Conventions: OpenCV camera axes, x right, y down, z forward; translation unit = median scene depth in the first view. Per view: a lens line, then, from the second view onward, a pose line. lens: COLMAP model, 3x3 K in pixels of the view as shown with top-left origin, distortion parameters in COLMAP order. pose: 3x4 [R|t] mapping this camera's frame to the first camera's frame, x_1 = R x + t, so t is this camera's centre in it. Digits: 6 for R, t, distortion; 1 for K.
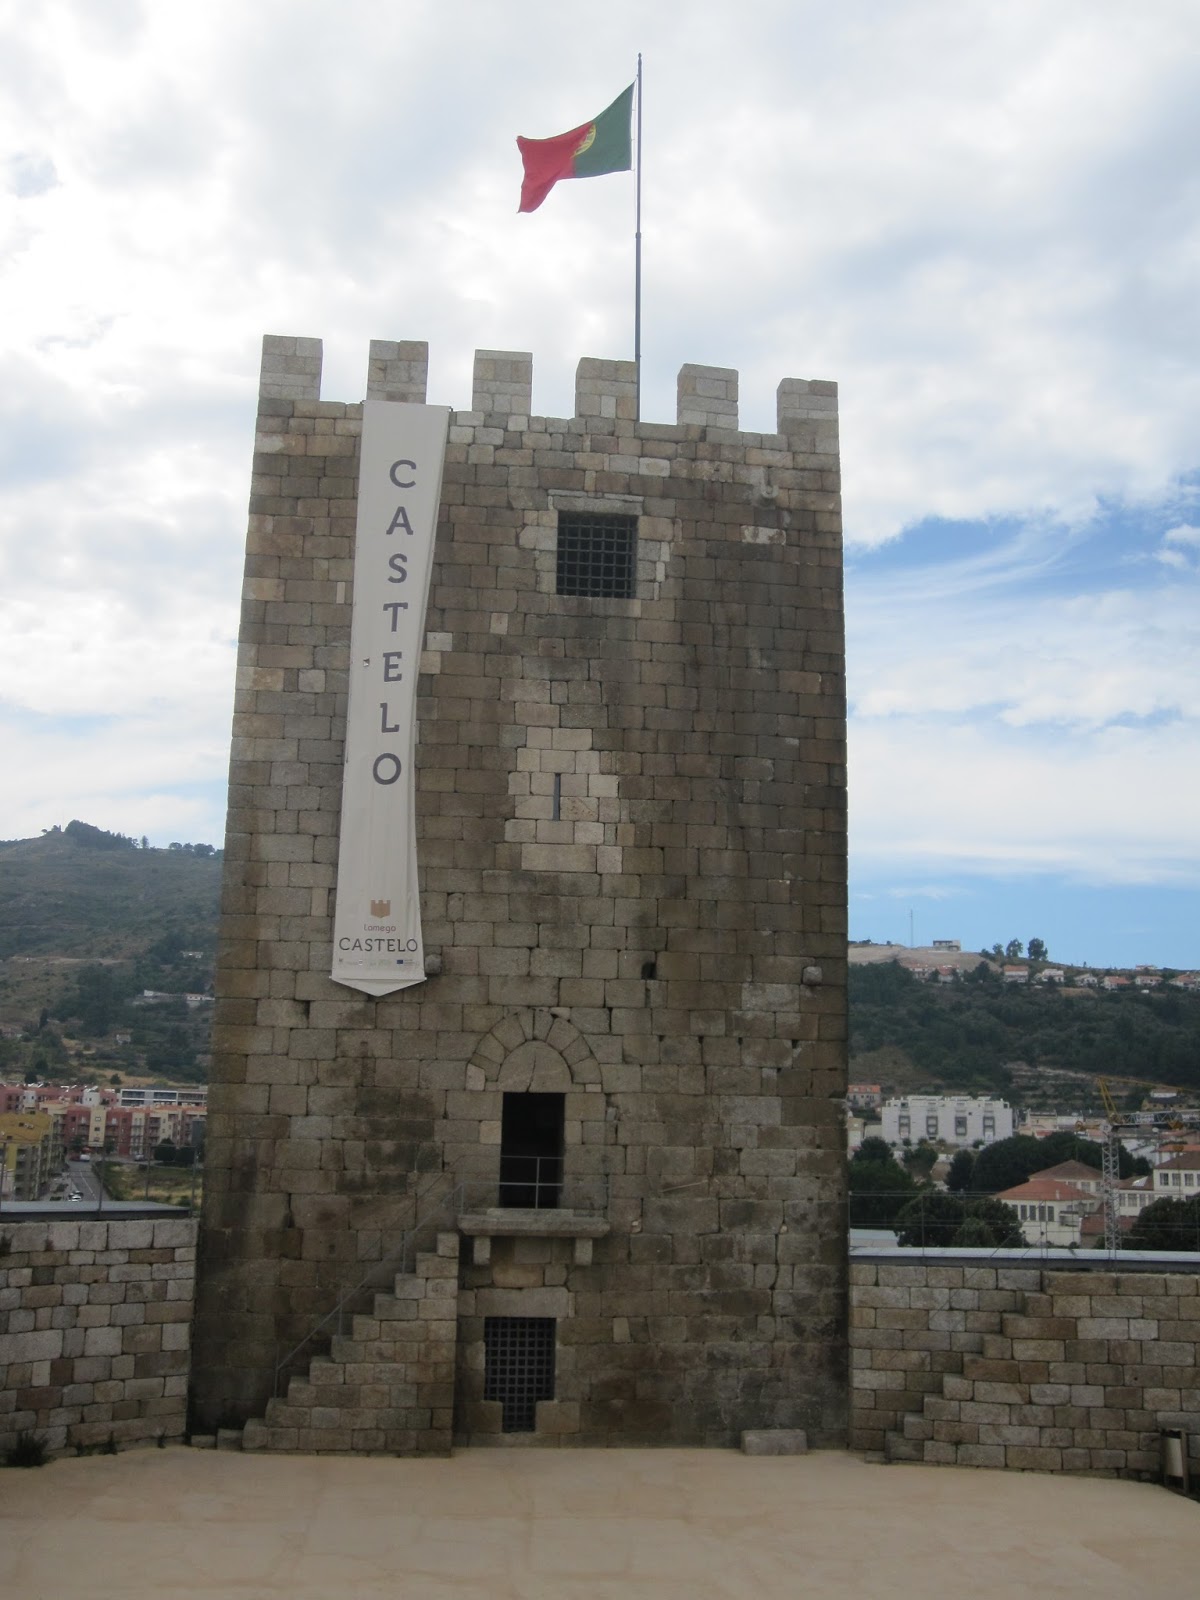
lens RADIAL K [[1600.1, 0, 589.3], [0, 1600.1, 792.3], [0, 0, 1]] dist [-0.058633, 0.000000]
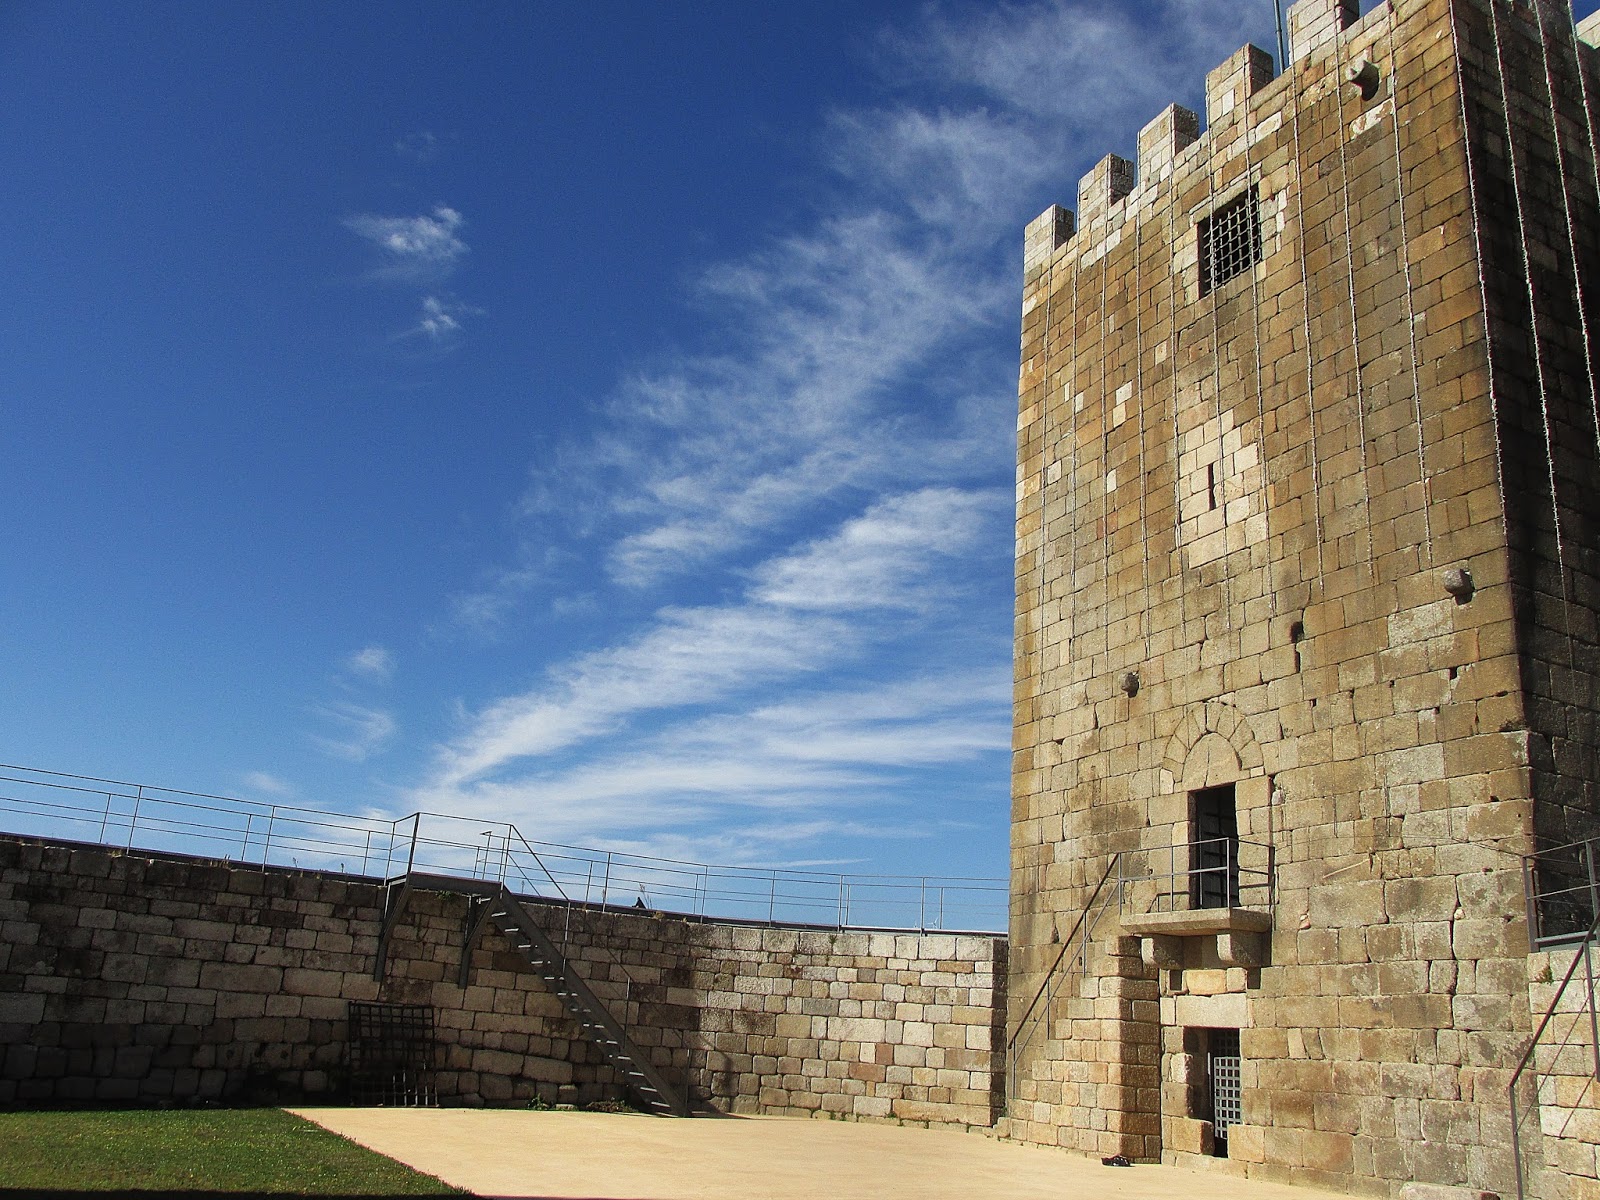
lens RADIAL K [[1318.8, 0, 827.2], [0, 1318.8, 598.5], [0, 0, 1]] dist [-0.014305, -0.003289]
pose [[0.359593, -0.296590, -0.884719, 0.609234], [0.140161, 0.954552, -0.263032, 0.255541], [0.922523, -0.029419, 0.384820, 0.495277]]
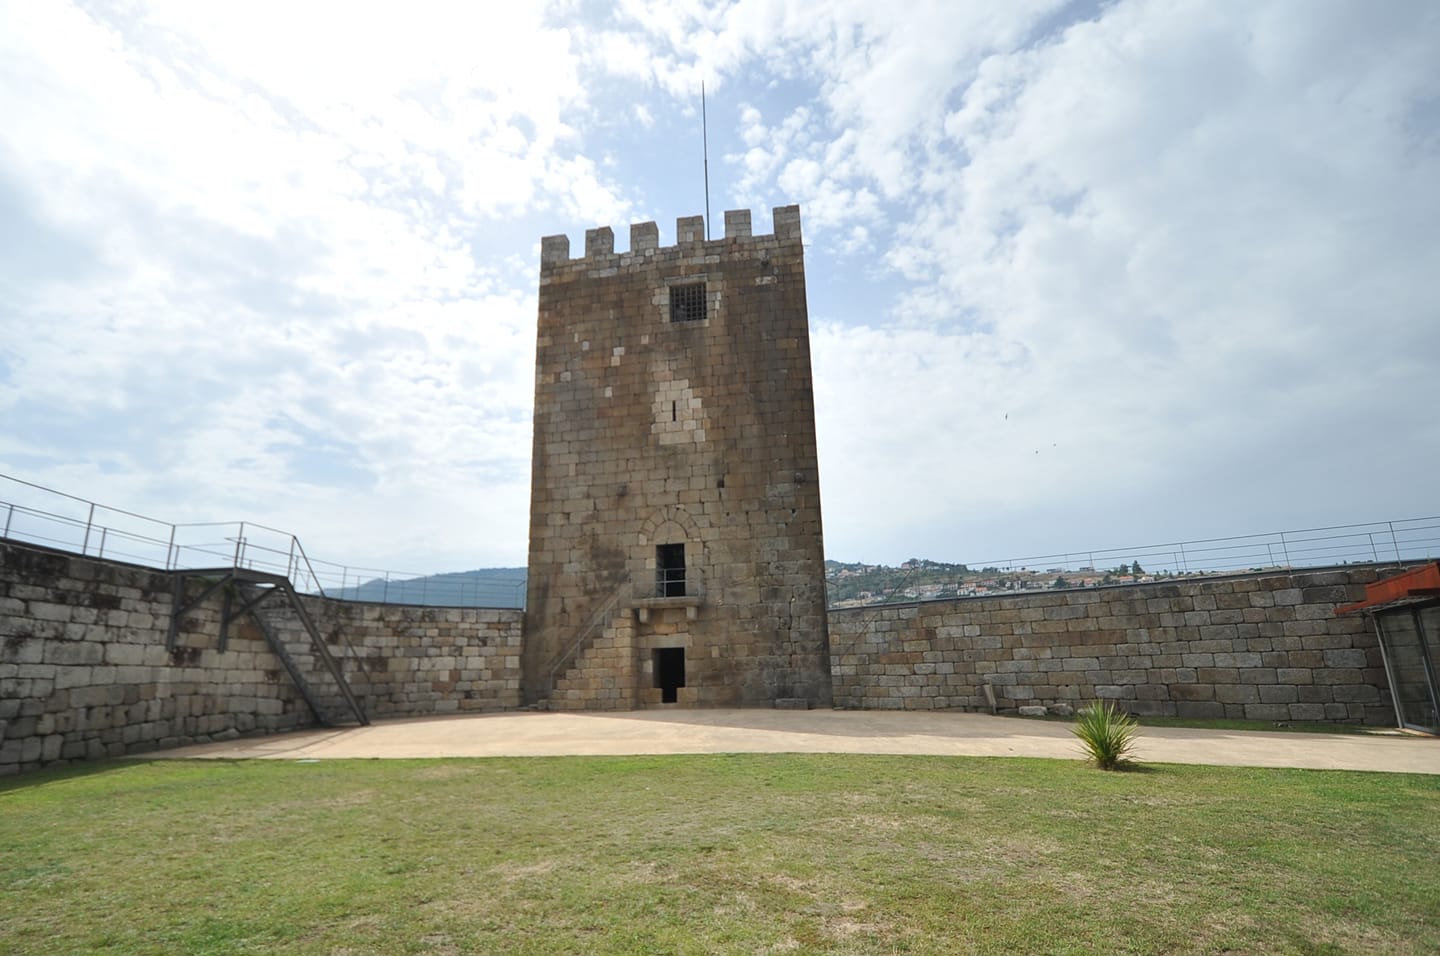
lens RADIAL K [[685.8, 0, 706.5], [0, 685.8, 495.2], [0, 0, 1]] dist [0.018698, -0.003840]
pose [[0.956720, -0.119241, -0.265460, 0.266051], [0.107086, 0.992446, -0.059855, 0.183930], [0.270592, 0.028838, 0.962262, 0.125240]]
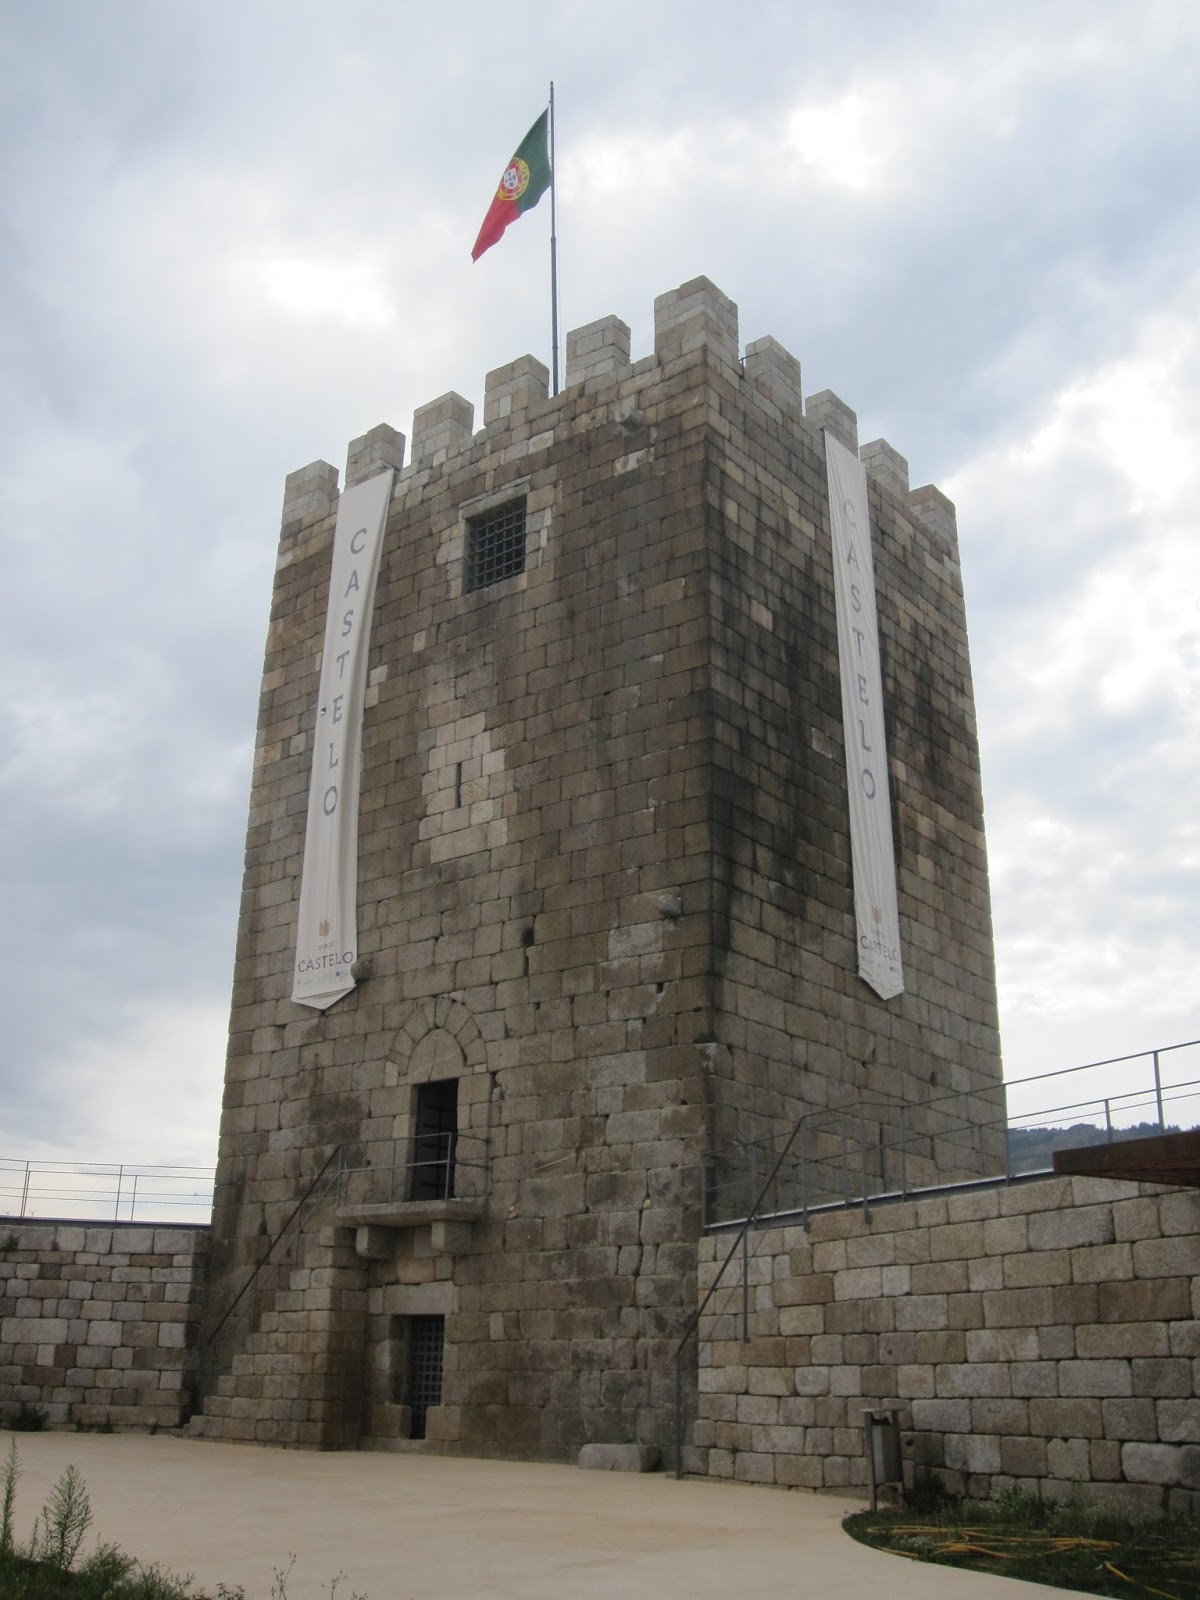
lens RADIAL K [[1600.1, 0, 563.3], [0, 1600.1, 786.9], [0, 0, 1]] dist [-0.058633, 0.000000]
pose [[0.688609, -0.266973, -0.674198, 0.721824], [0.146871, 0.961837, -0.230864, 0.252191], [0.710103, 0.059954, 0.701540, 0.367080]]
